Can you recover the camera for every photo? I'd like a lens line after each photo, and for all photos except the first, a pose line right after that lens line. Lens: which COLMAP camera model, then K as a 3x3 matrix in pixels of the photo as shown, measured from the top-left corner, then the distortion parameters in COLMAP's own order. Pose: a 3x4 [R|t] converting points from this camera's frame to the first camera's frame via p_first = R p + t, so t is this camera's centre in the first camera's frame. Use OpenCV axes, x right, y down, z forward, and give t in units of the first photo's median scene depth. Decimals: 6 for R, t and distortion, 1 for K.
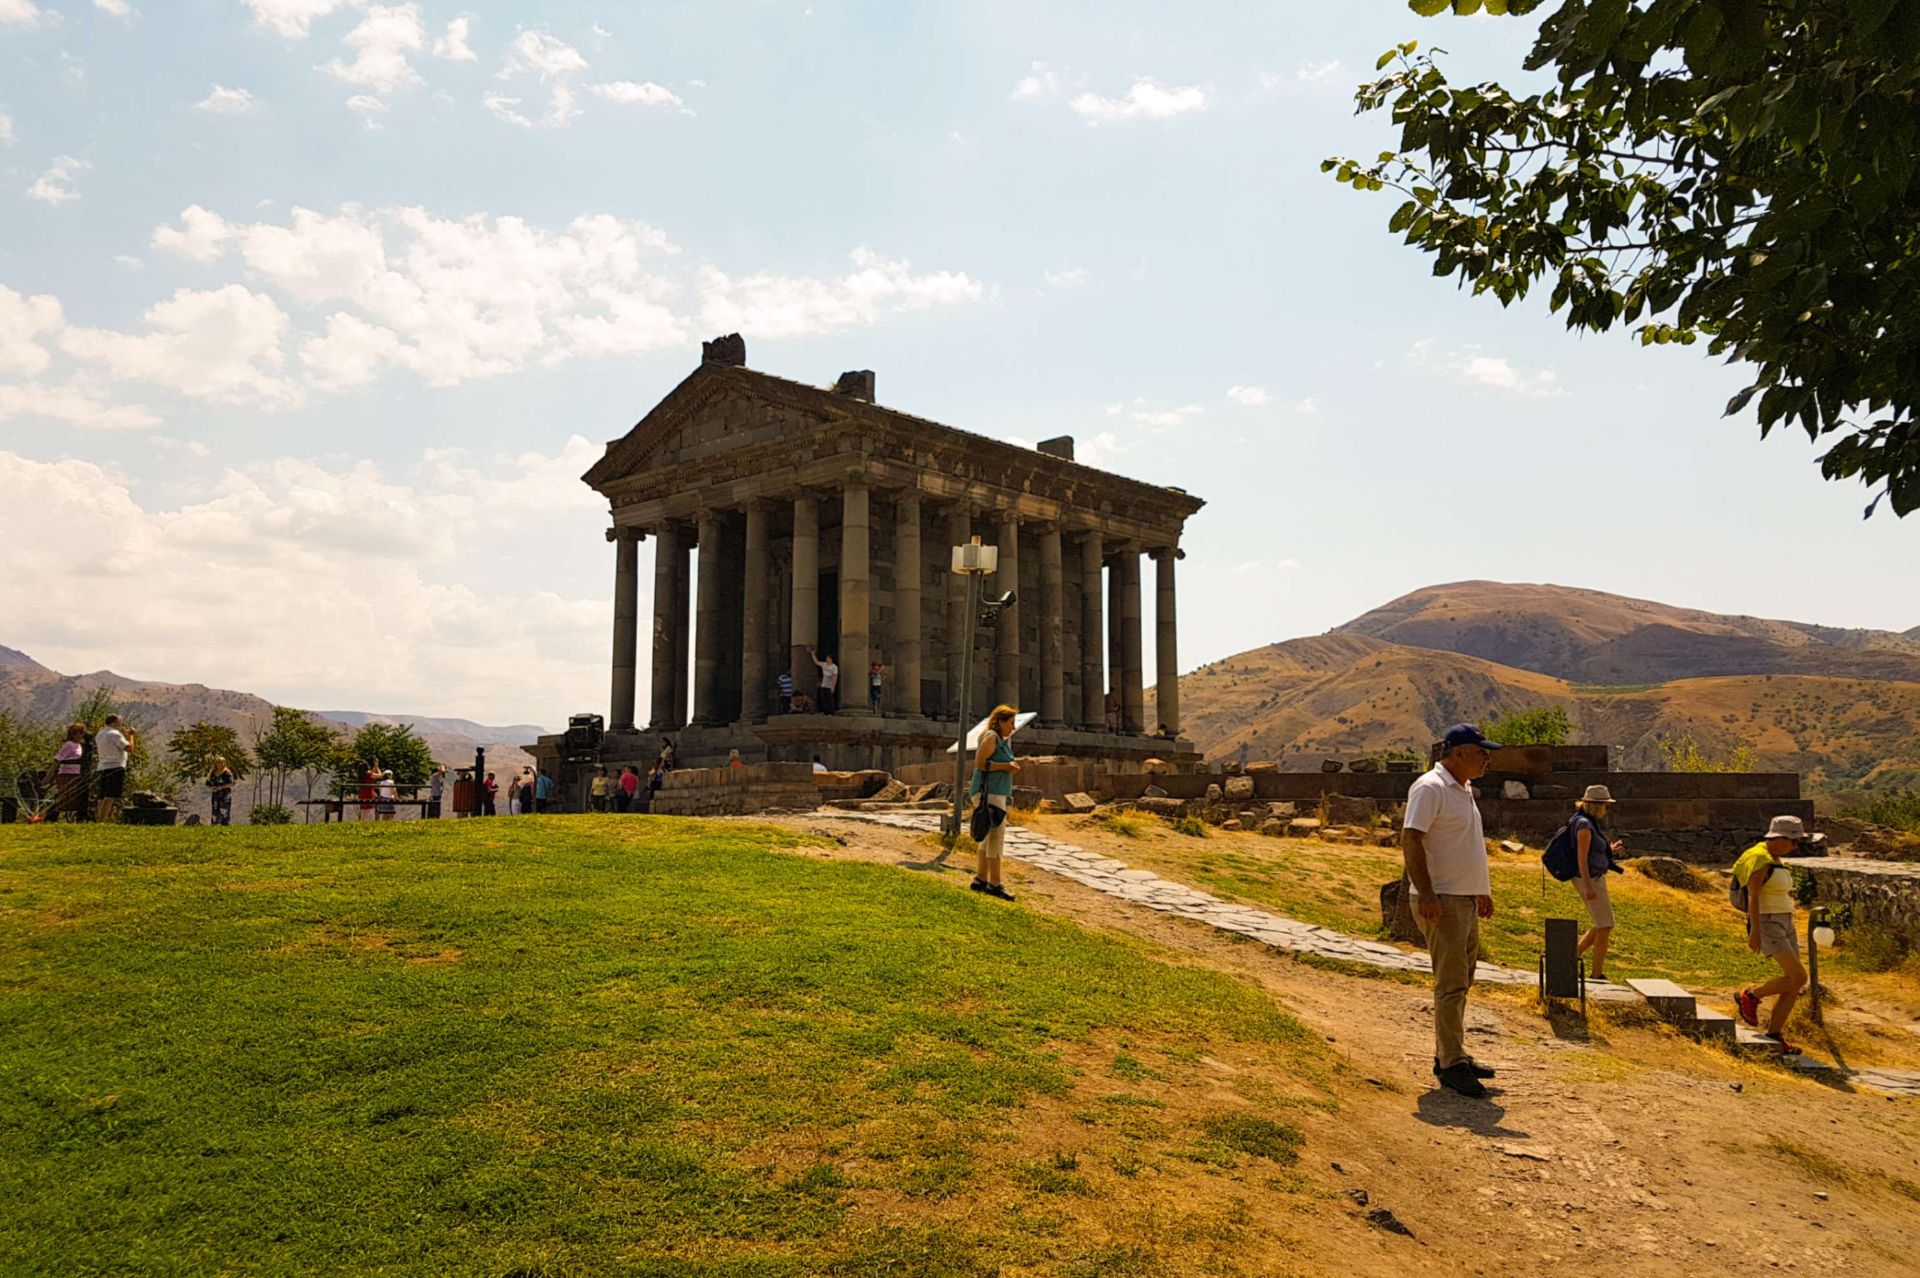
lens RADIAL K [[1501.8, 0, 974.7], [0, 1501.8, 603.9], [0, 0, 1]] dist [-0.002771, -0.002178]
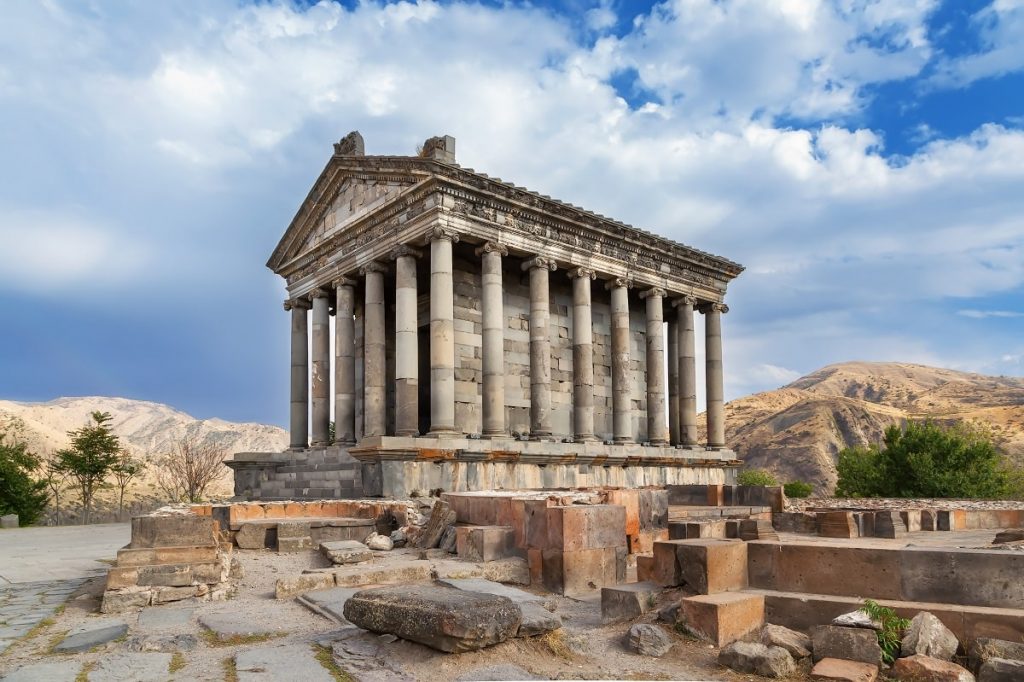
lens RADIAL K [[690.2, 0, 494.9], [0, 690.2, 419.1], [0, 0, 1]] dist [0.026701, -0.010674]
pose [[0.987413, -0.018537, -0.157070, 0.037416], [0.027040, 0.998272, 0.052172, 0.029390], [0.155832, -0.055762, 0.986208, 0.417594]]
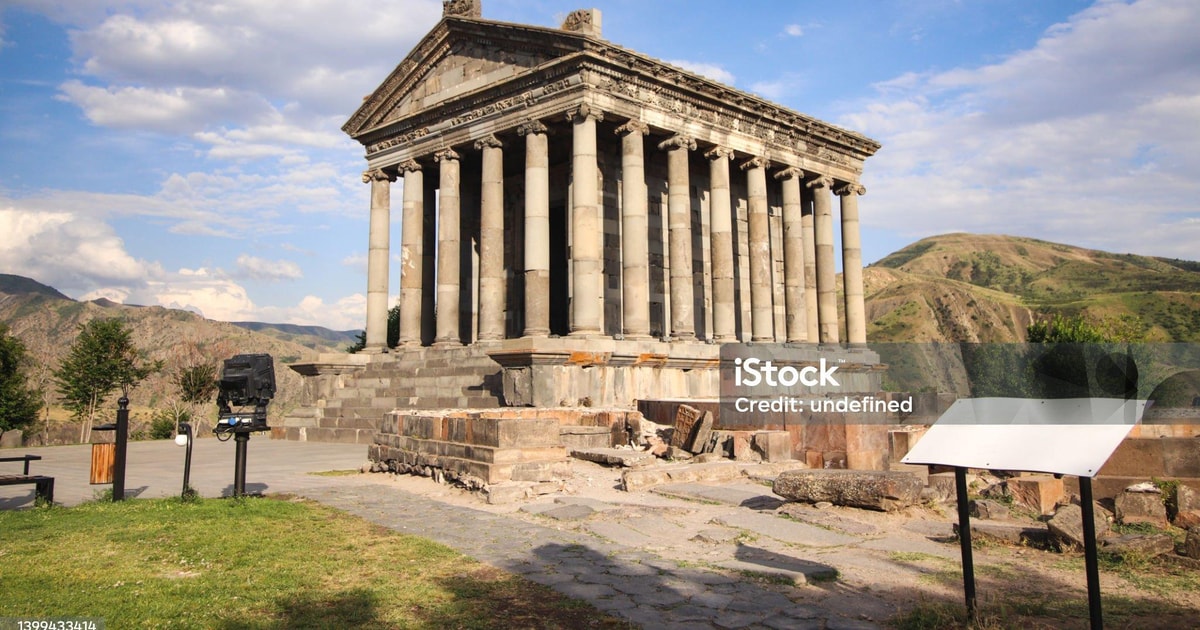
lens RADIAL K [[926.5, 0, 588.7], [0, 926.5, 208.6], [0, 0, 1]] dist [0.014170, -0.003567]
pose [[0.998346, -0.015063, -0.055481, -0.036157], [0.012443, 0.998805, -0.047266, 0.014071], [0.056127, 0.046497, 0.997340, 0.314442]]
